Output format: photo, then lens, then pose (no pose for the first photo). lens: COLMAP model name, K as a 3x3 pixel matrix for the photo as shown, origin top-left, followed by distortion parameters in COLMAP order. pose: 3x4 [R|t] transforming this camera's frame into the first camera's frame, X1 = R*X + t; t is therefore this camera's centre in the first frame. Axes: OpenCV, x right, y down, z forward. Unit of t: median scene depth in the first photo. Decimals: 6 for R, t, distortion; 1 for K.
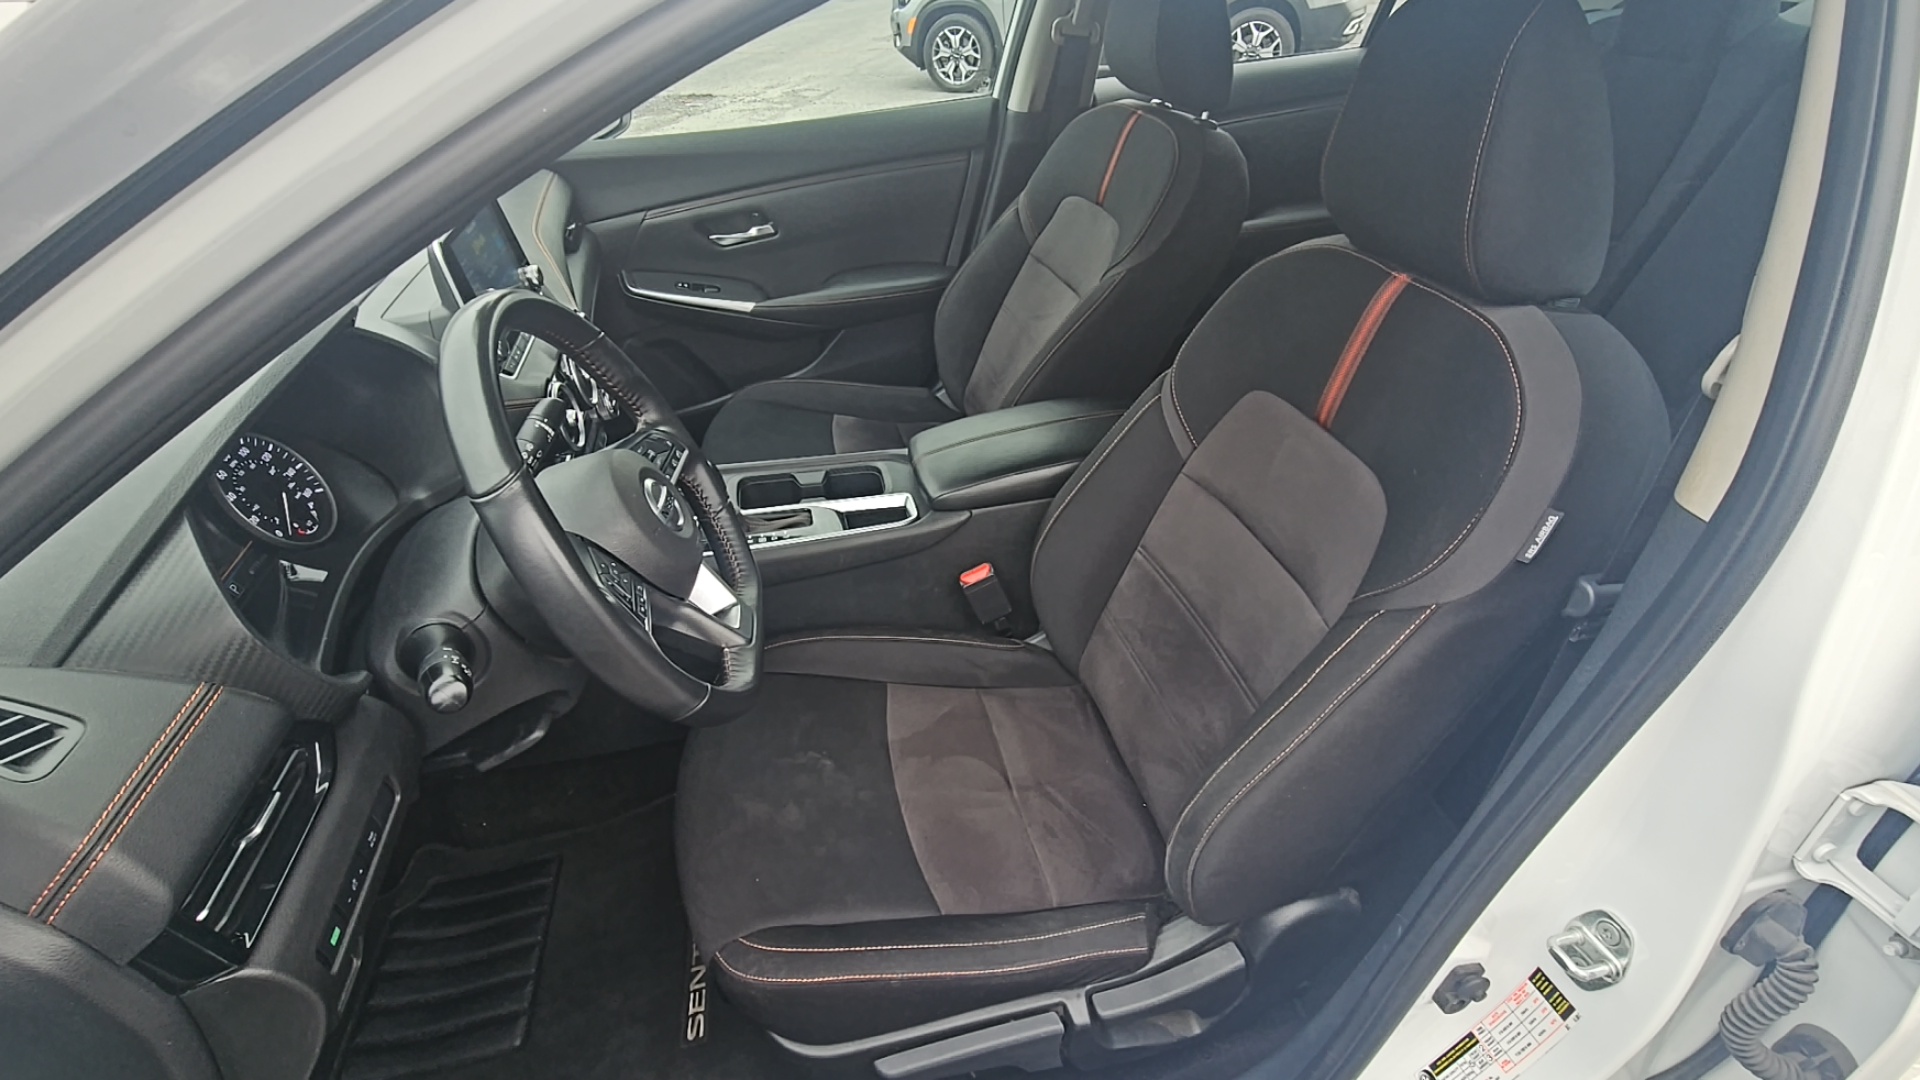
lens RADIAL K [[858.6, 0, 952.0], [0, 858.6, 544.4], [0, 0, 1]] dist [0.016596, -0.010685]
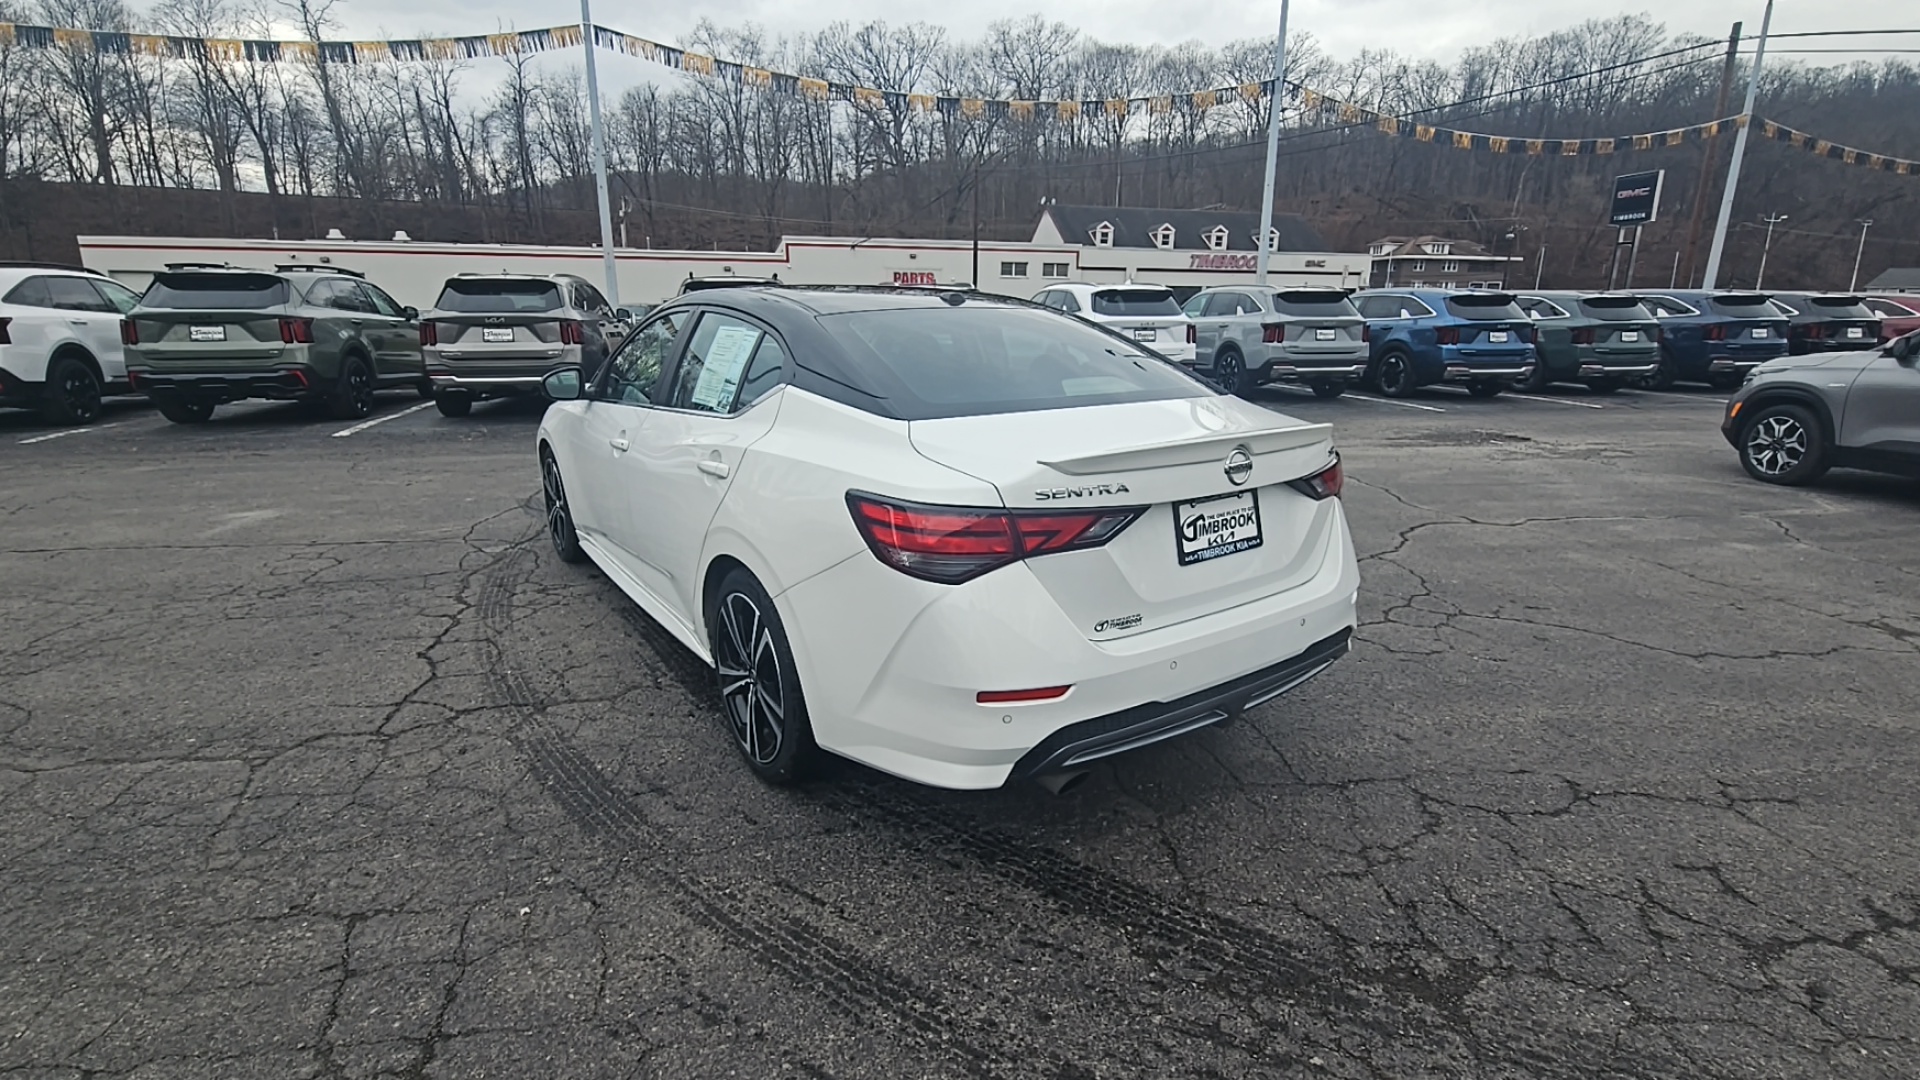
lens RADIAL K [[858.6, 0, 958.4], [0, 858.6, 528.8], [0, 0, 1]] dist [0.016596, -0.010685]
pose [[0.384402, 0.271732, -0.882268, 0.557217], [-0.553556, 0.832672, 0.015274, -0.042512], [0.738790, 0.482513, 0.470499, -0.009228]]
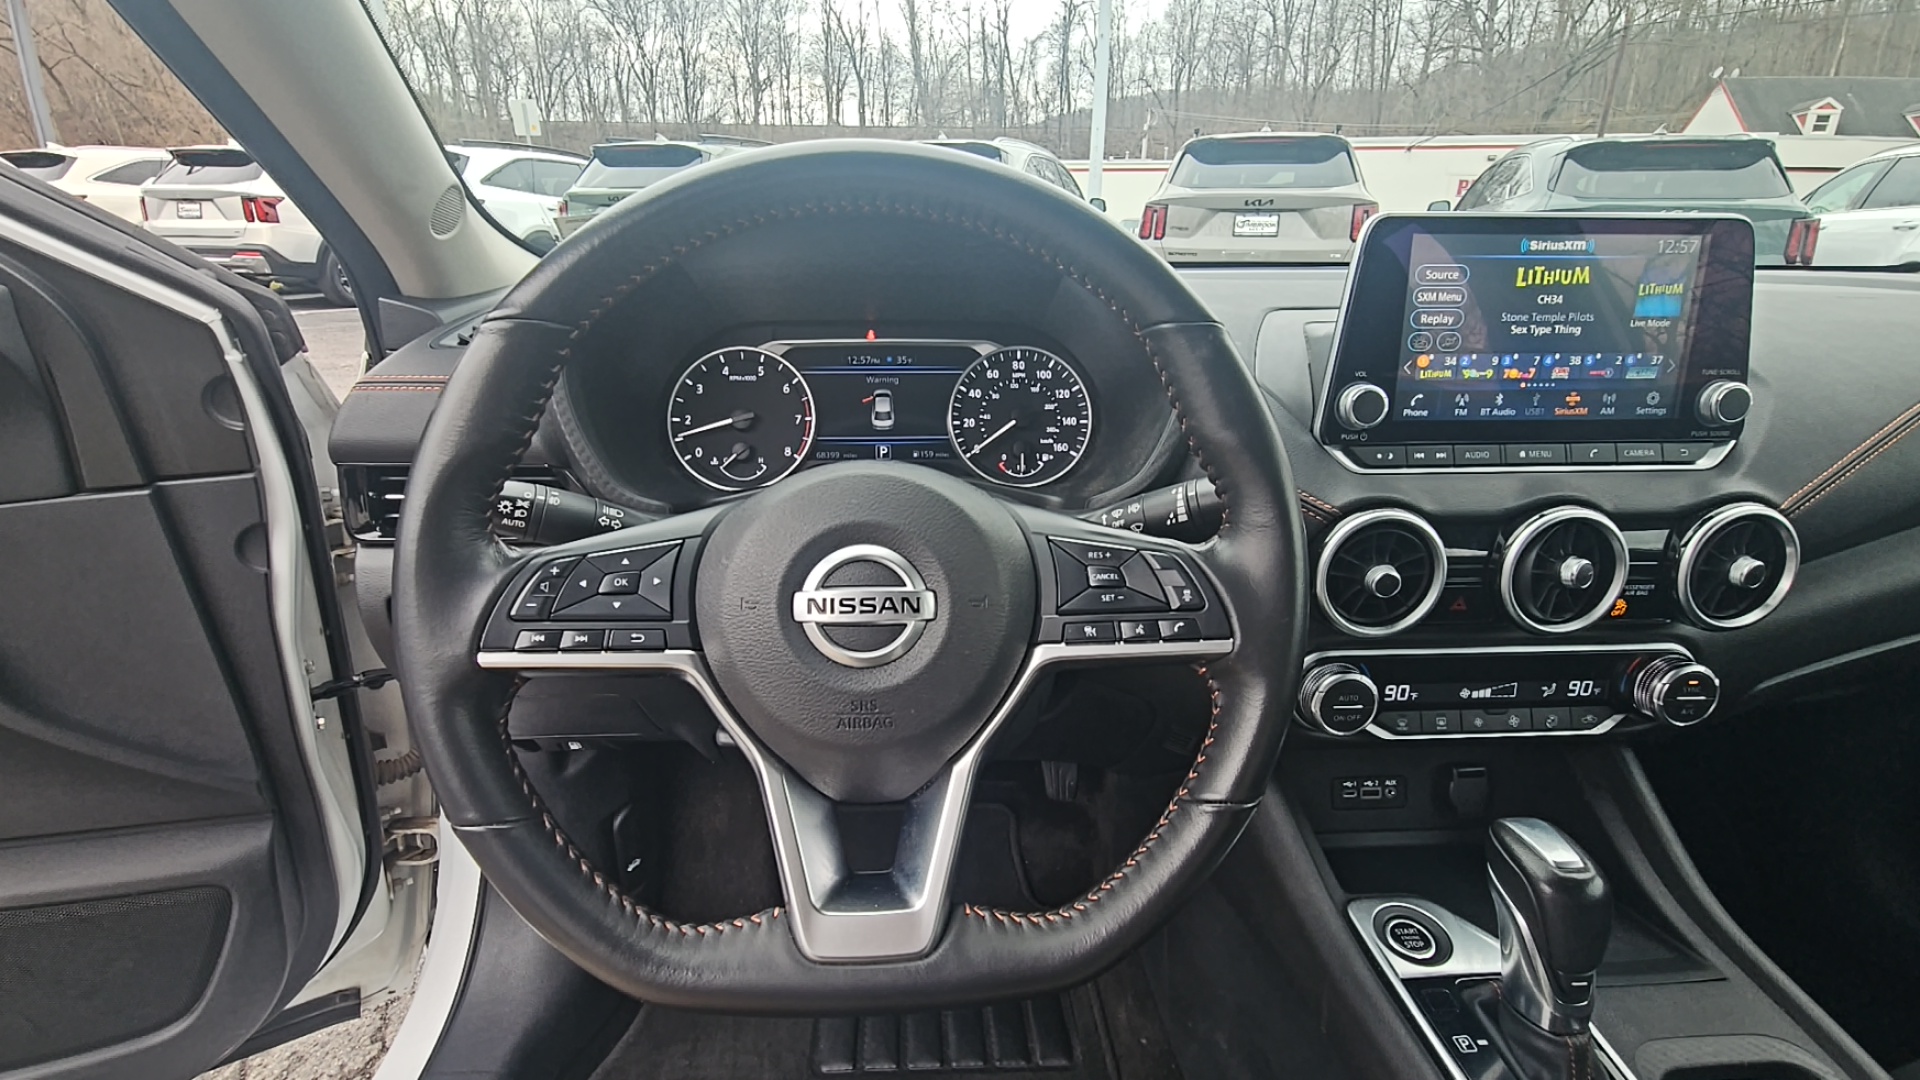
lens RADIAL K [[858.6, 0, 957.2], [0, 858.6, 537.5], [0, 0, 1]] dist [0.016596, -0.010685]
pose [[-0.157055, 0.372010, -0.914846, 0.009269], [-0.578055, 0.716453, 0.390573, -0.029763], [0.800741, 0.590173, 0.102520, 0.097594]]
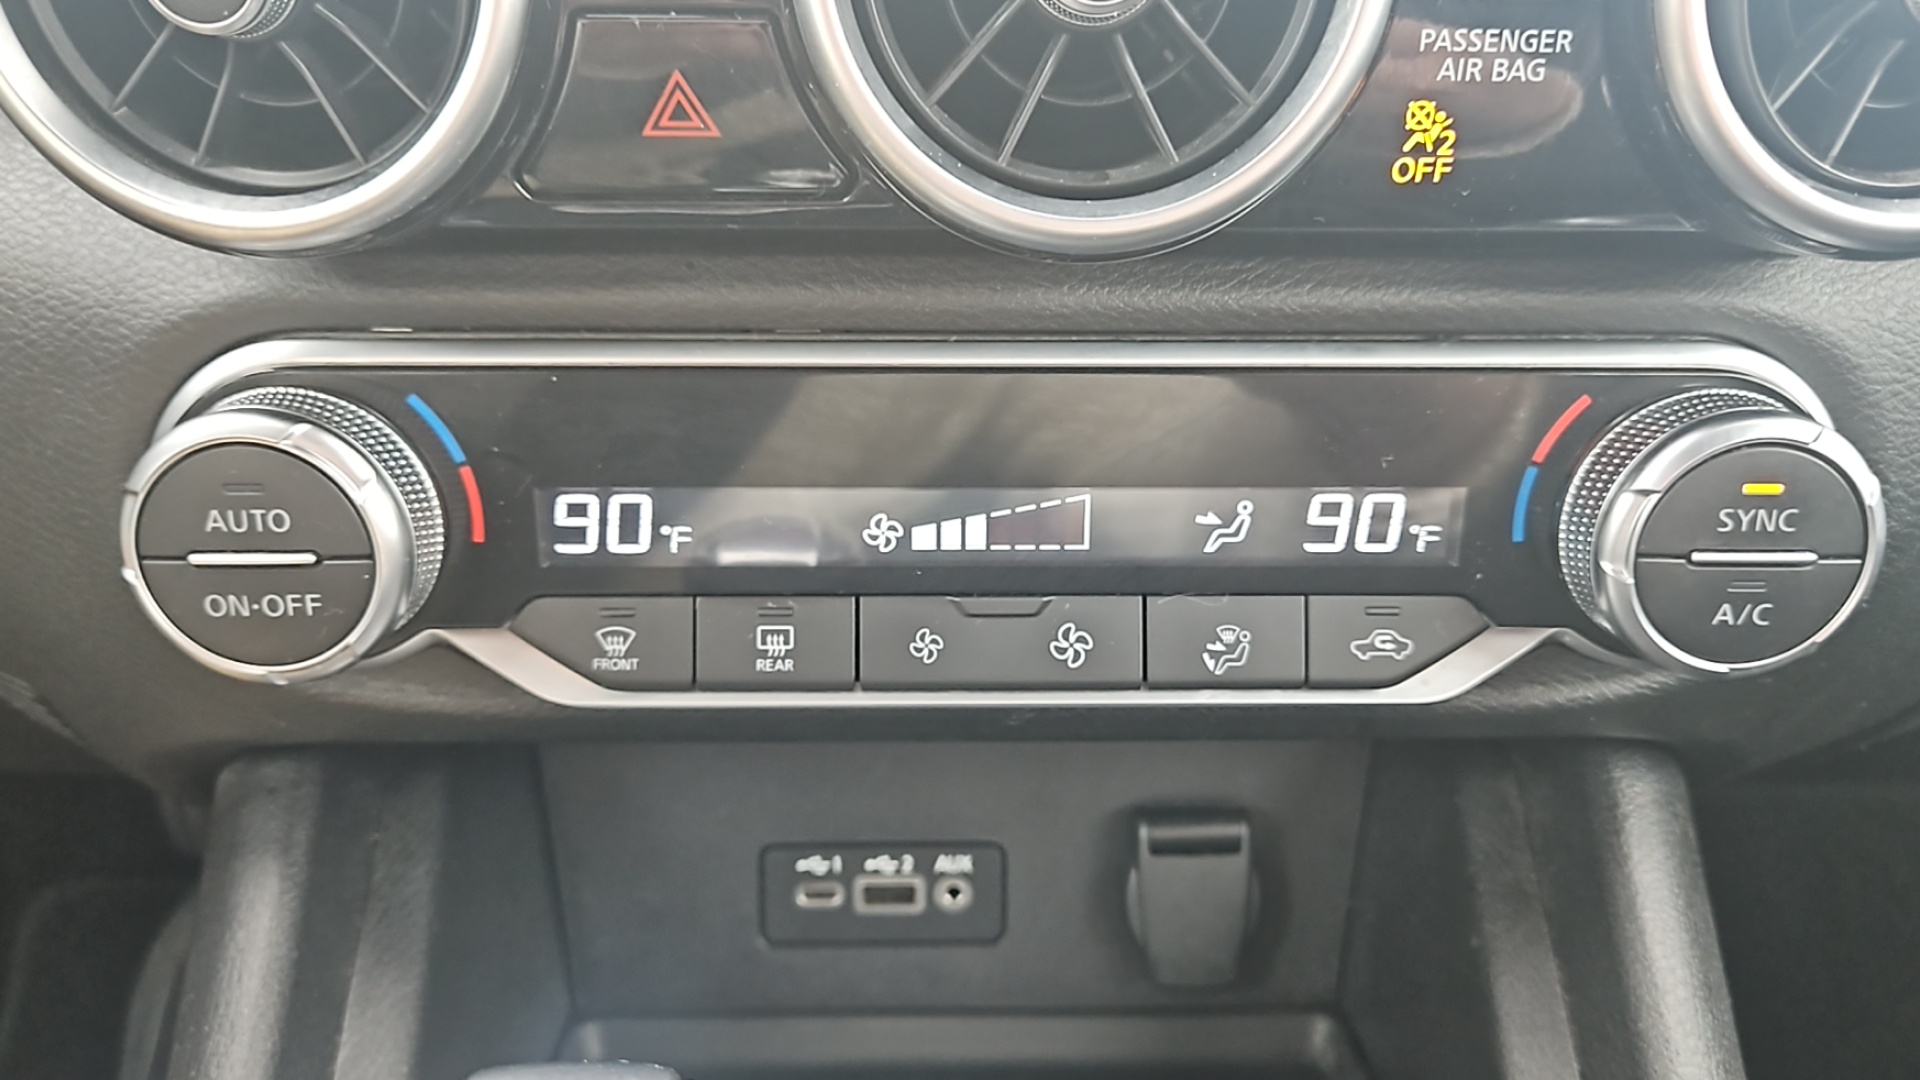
lens RADIAL K [[1452.0, 0, 971.9], [0, 1452.0, 529.1], [0, 0, 1]] dist [0.042026, -0.046351]
pose [[-0.202214, 0.433473, -0.878186, -0.035378], [-0.572131, 0.675492, 0.465163, -0.032518], [0.794843, 0.596500, 0.111410, 0.148765]]
